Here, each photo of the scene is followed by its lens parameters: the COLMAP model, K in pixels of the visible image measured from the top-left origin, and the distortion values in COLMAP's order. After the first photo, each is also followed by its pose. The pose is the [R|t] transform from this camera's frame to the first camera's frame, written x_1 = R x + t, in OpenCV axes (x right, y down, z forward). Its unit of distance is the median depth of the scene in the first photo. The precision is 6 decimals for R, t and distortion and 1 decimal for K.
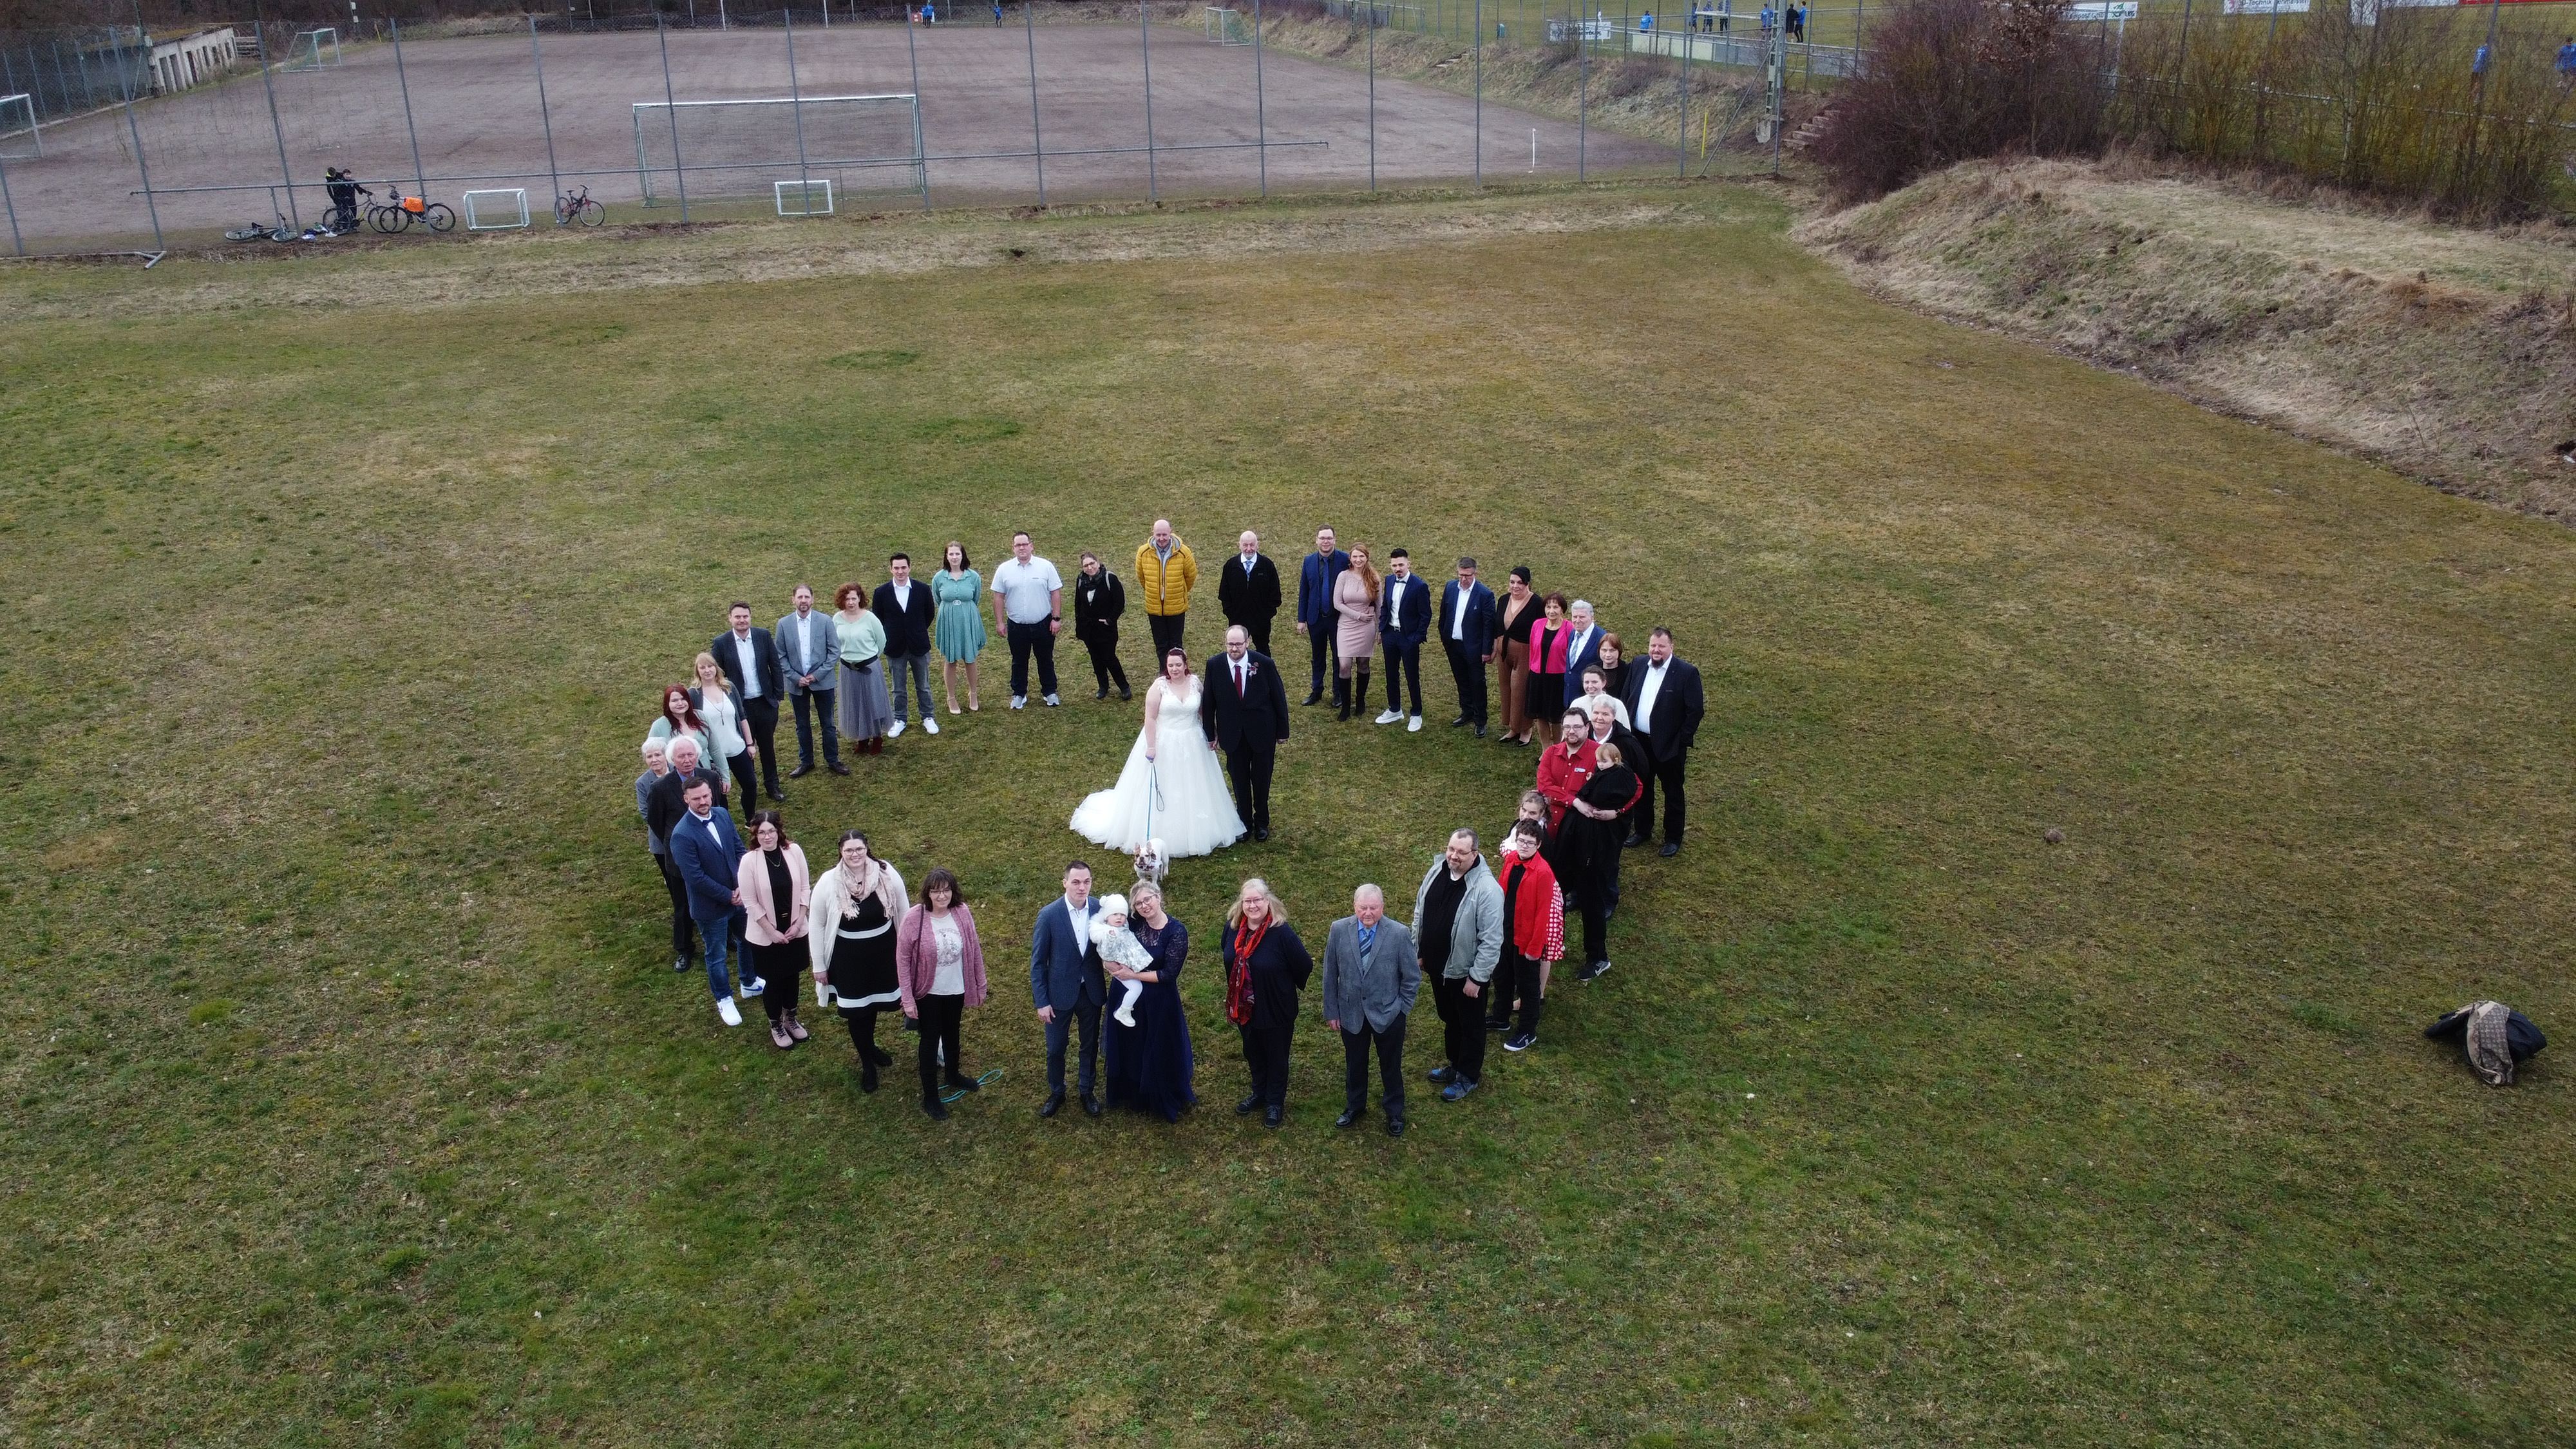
lens RADIAL K [[1949.2, 0, 1288.0], [0, 1949.2, 714.2], [0, 0, 1]] dist [-0.000075, 0.001291]
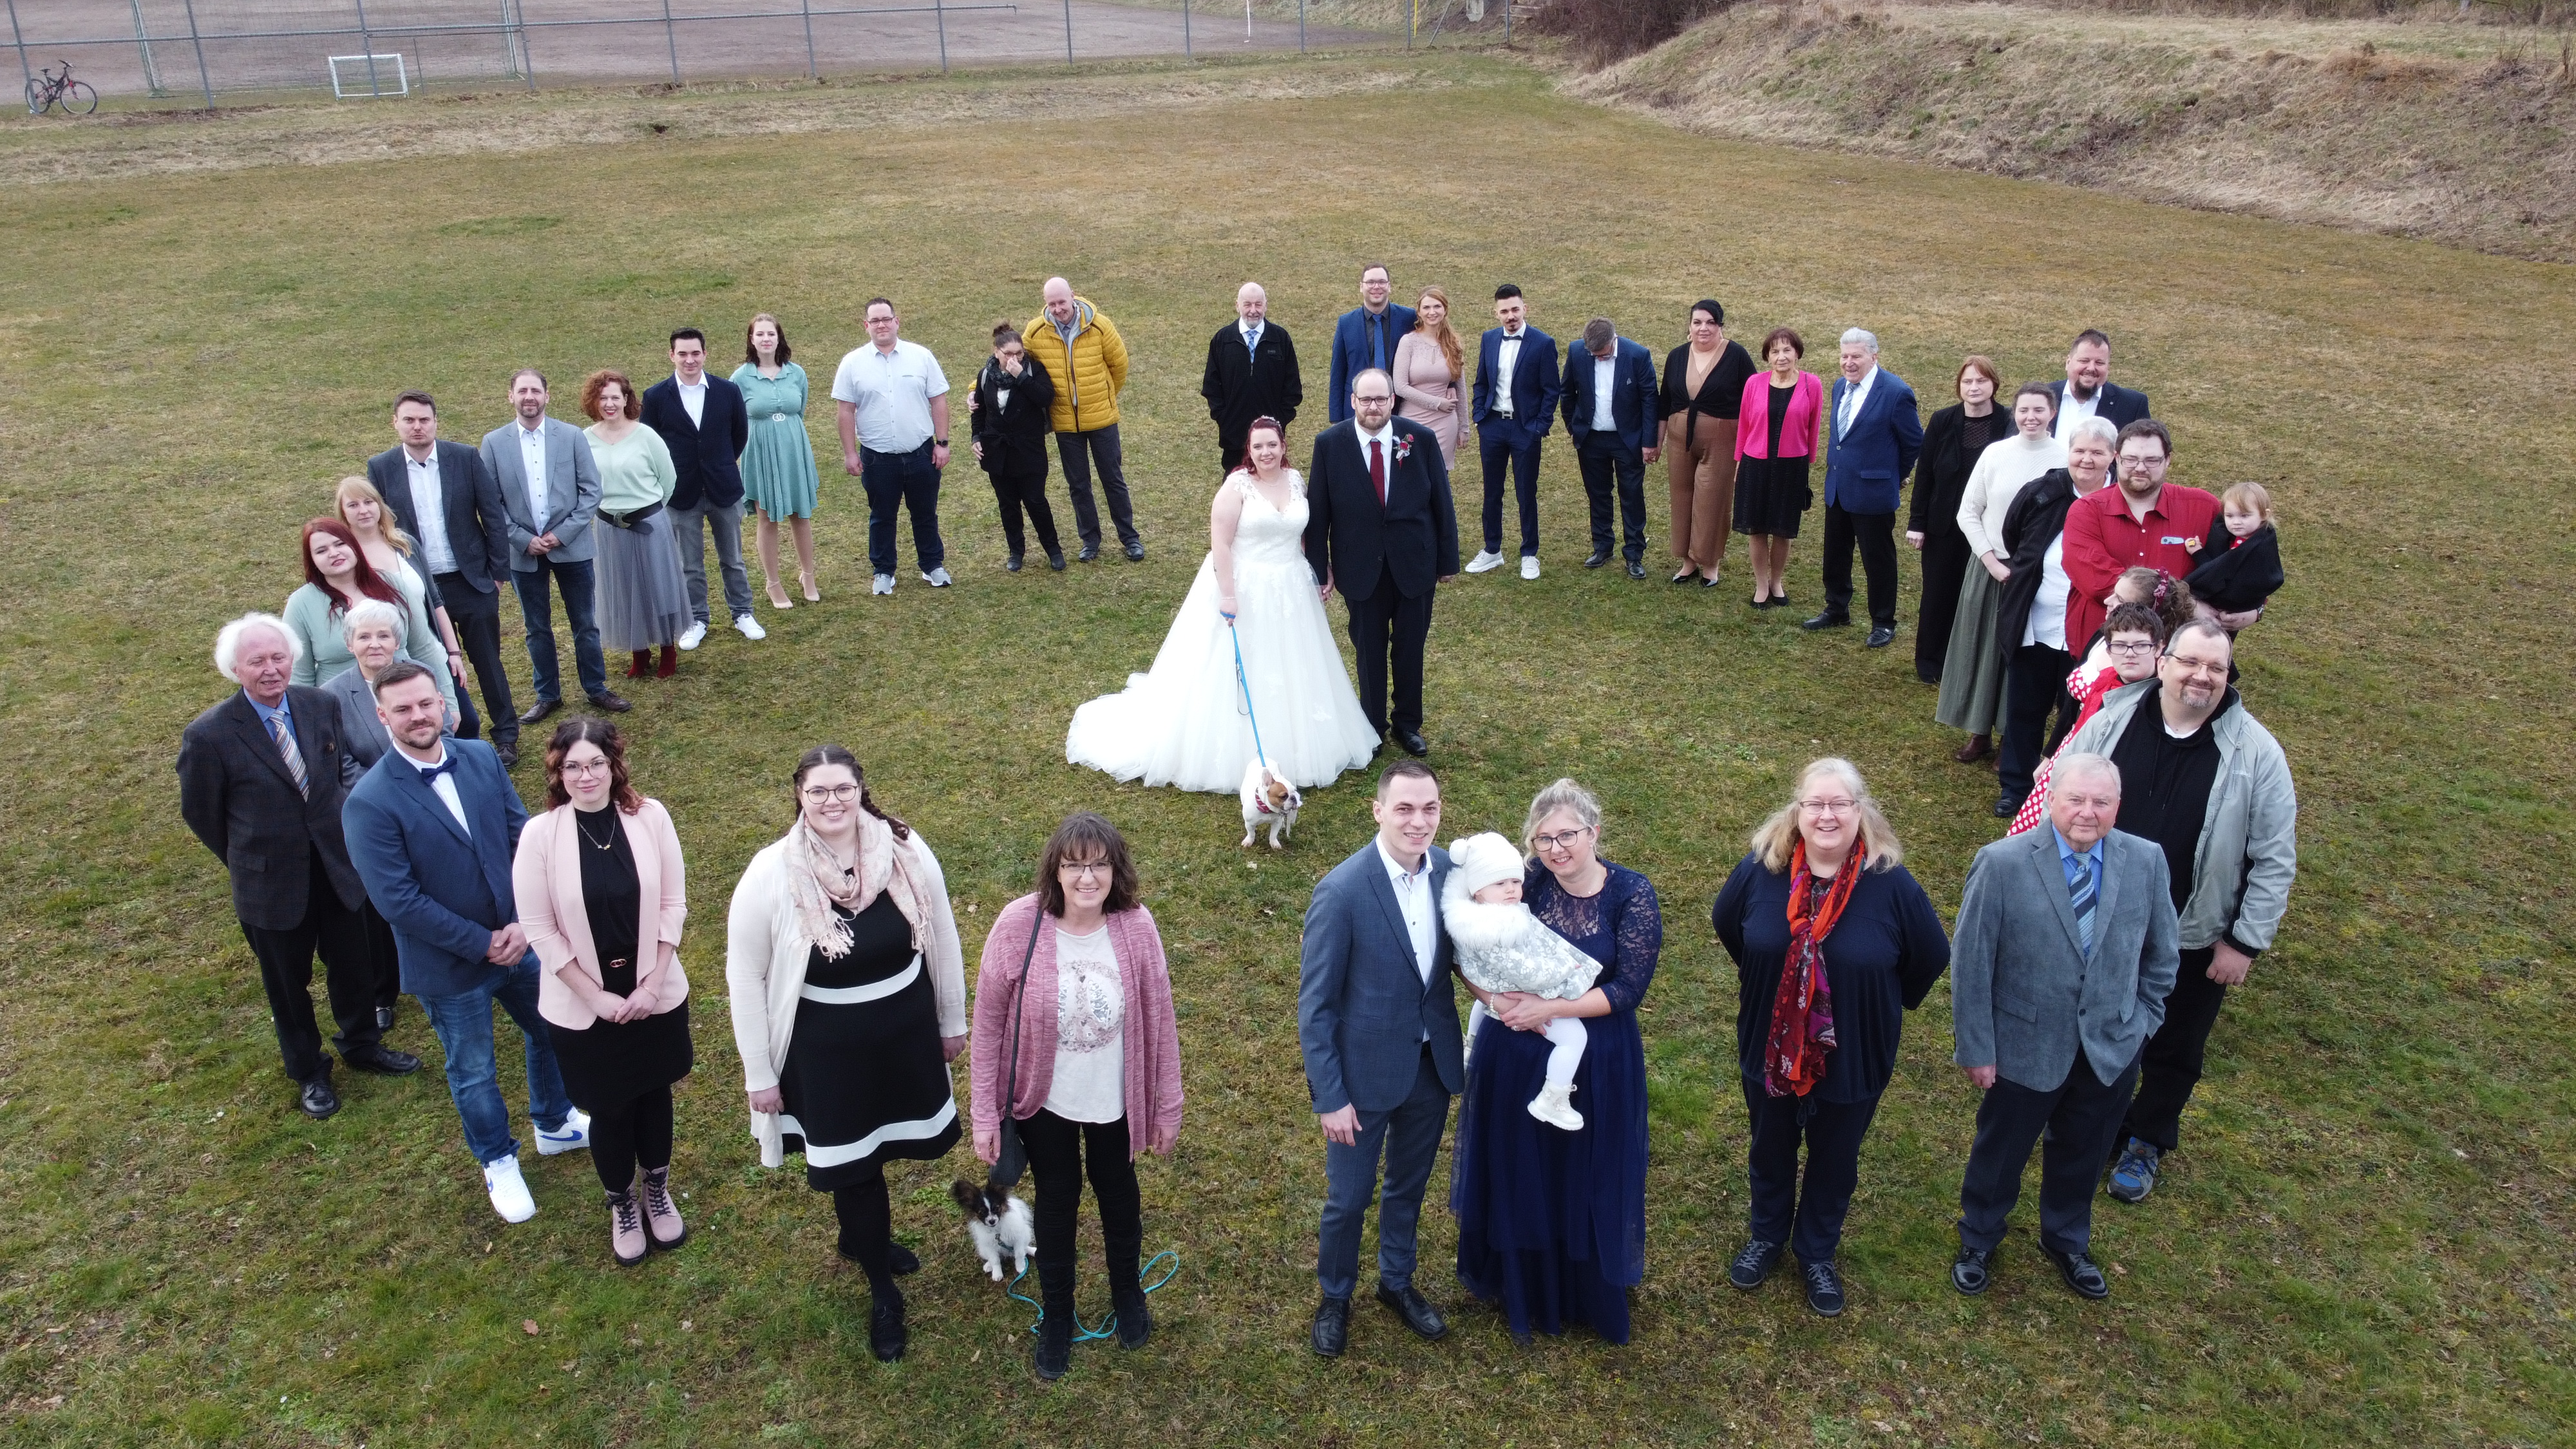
lens RADIAL K [[1949.2, 0, 1288.0], [0, 1949.2, 714.2], [0, 0, 1]] dist [-0.000075, 0.001291]
pose [[0.978577, -0.080723, 0.189398, -0.121782], [0.079455, 0.996736, 0.014287, 0.032904], [-0.189933, 0.001068, 0.981796, 0.338574]]
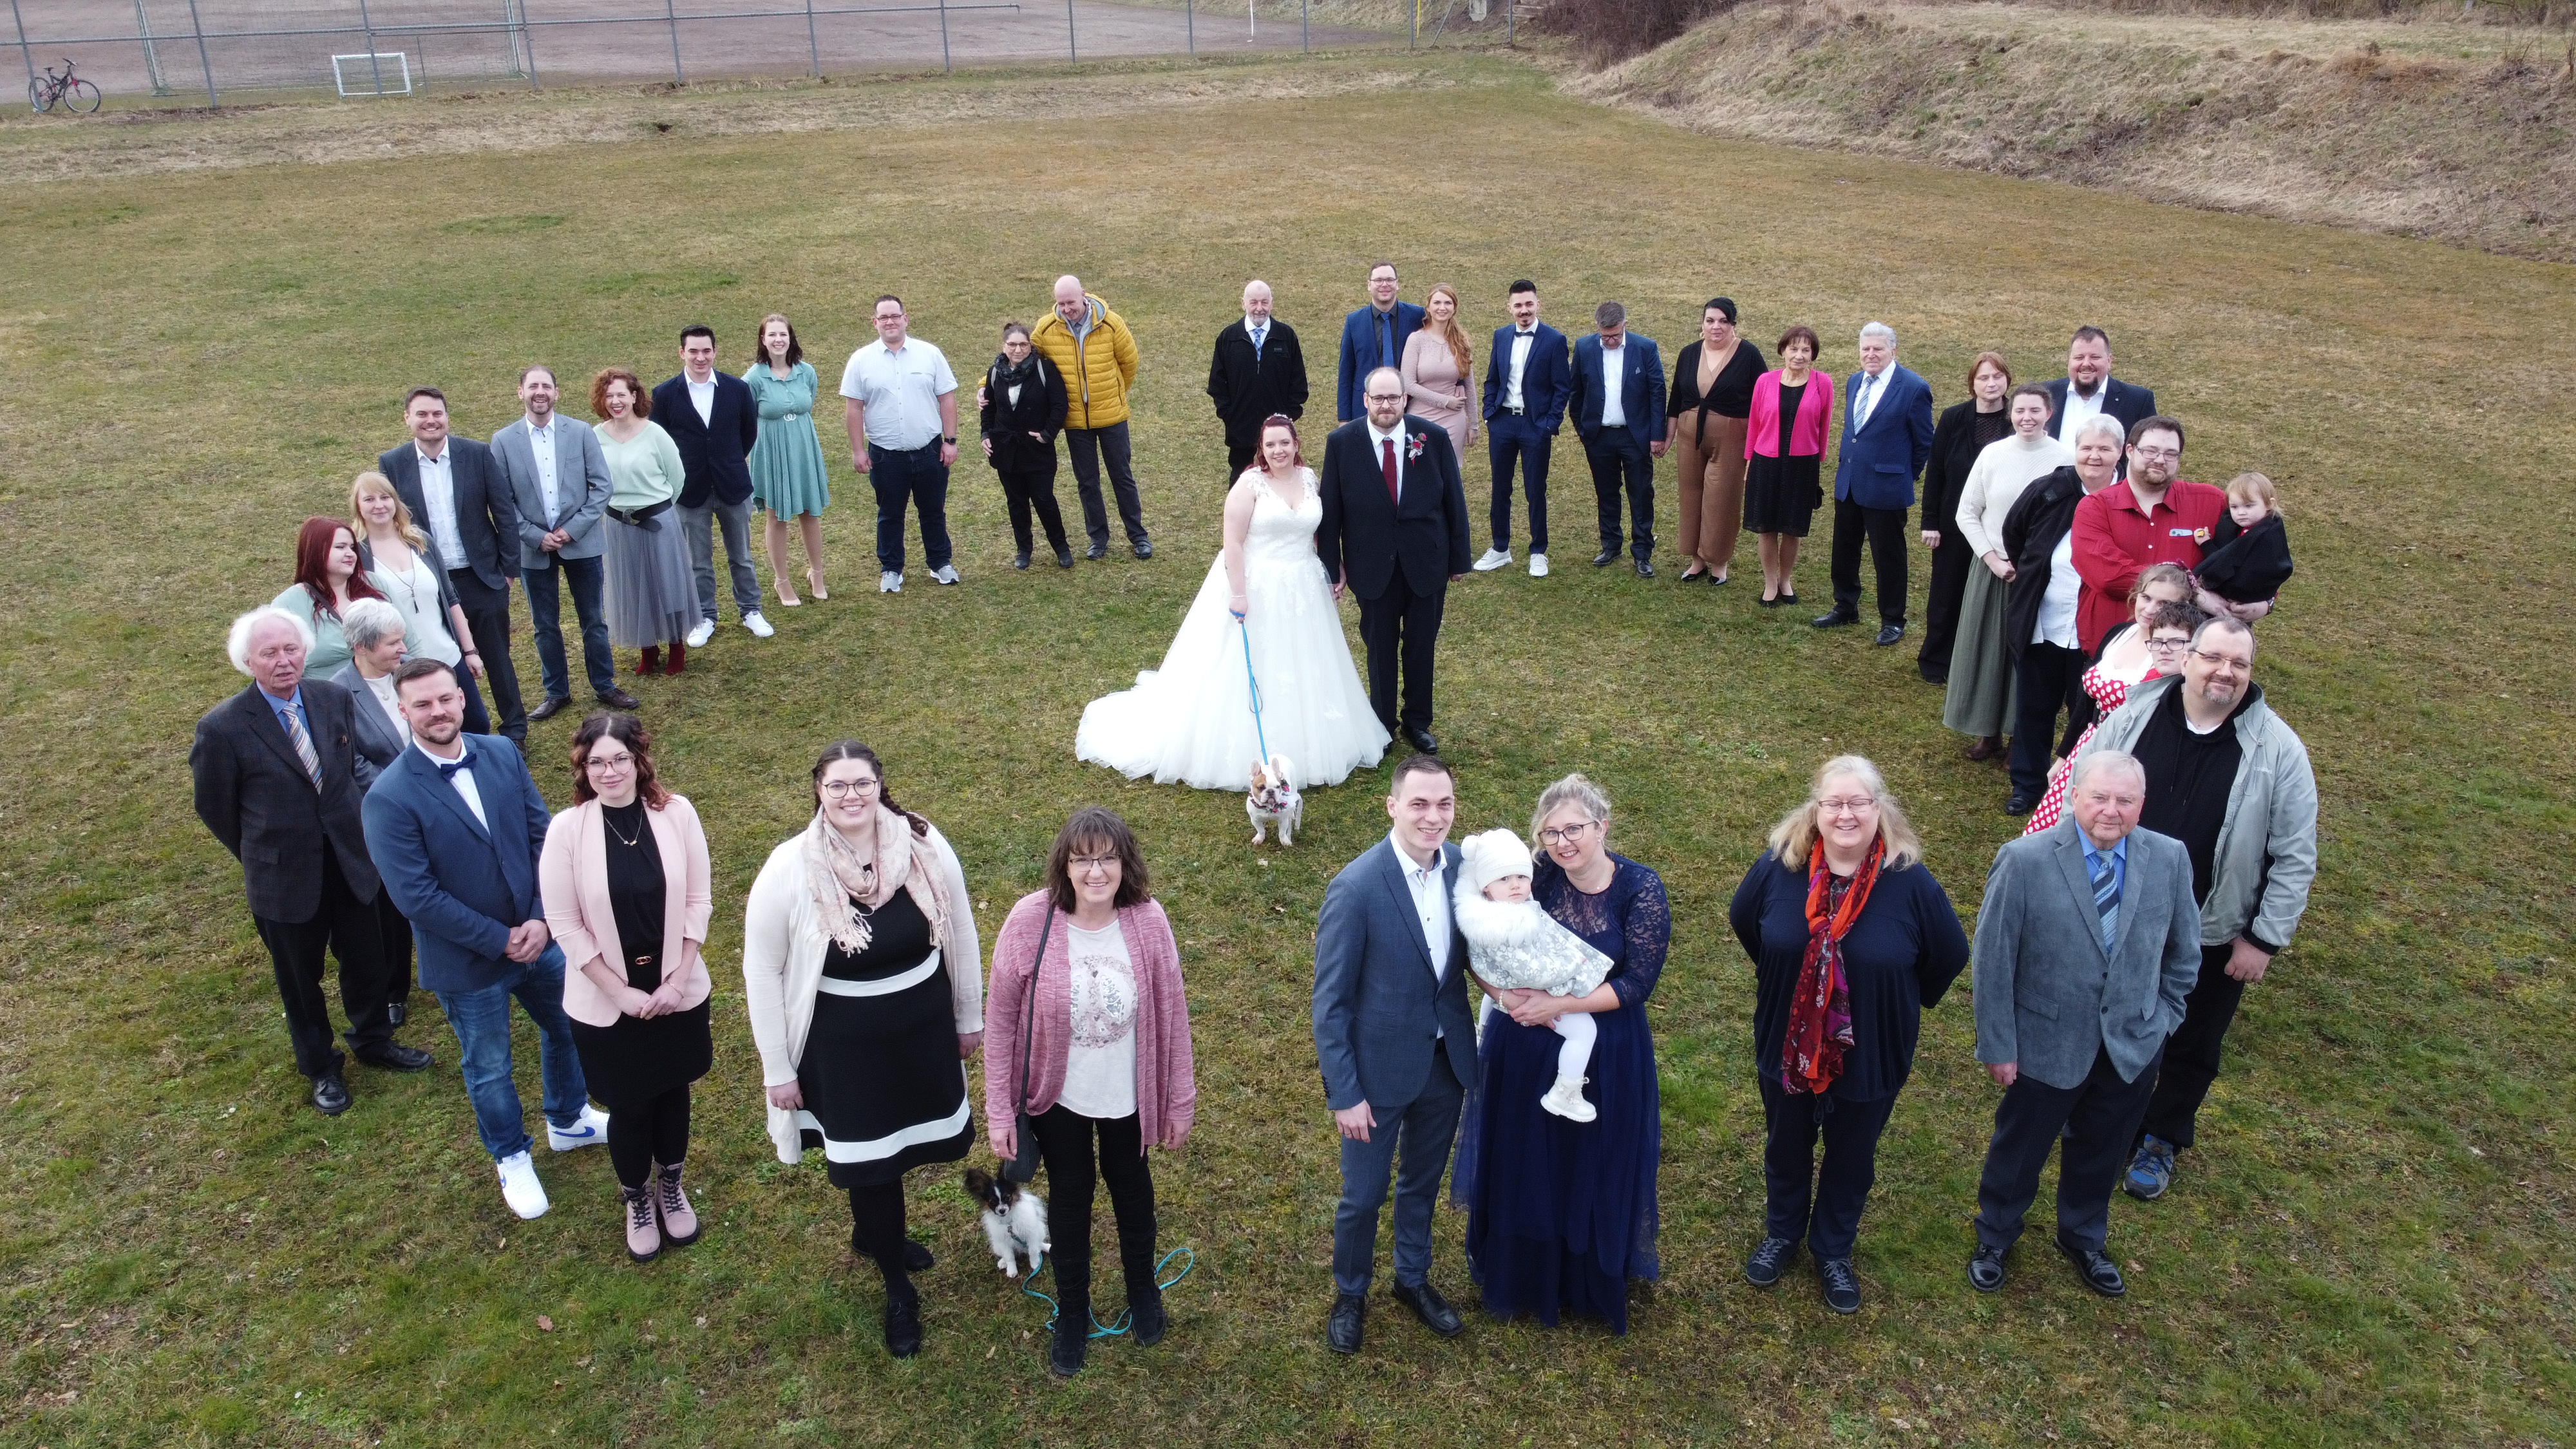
lens RADIAL K [[1949.2, 0, 1288.0], [0, 1949.2, 714.2], [0, 0, 1]] dist [-0.000075, 0.001291]
pose [[0.978716, -0.079766, 0.189084, -0.123825], [0.078503, 0.996813, 0.014173, 0.033355], [-0.189612, 0.000972, 0.981859, 0.339381]]
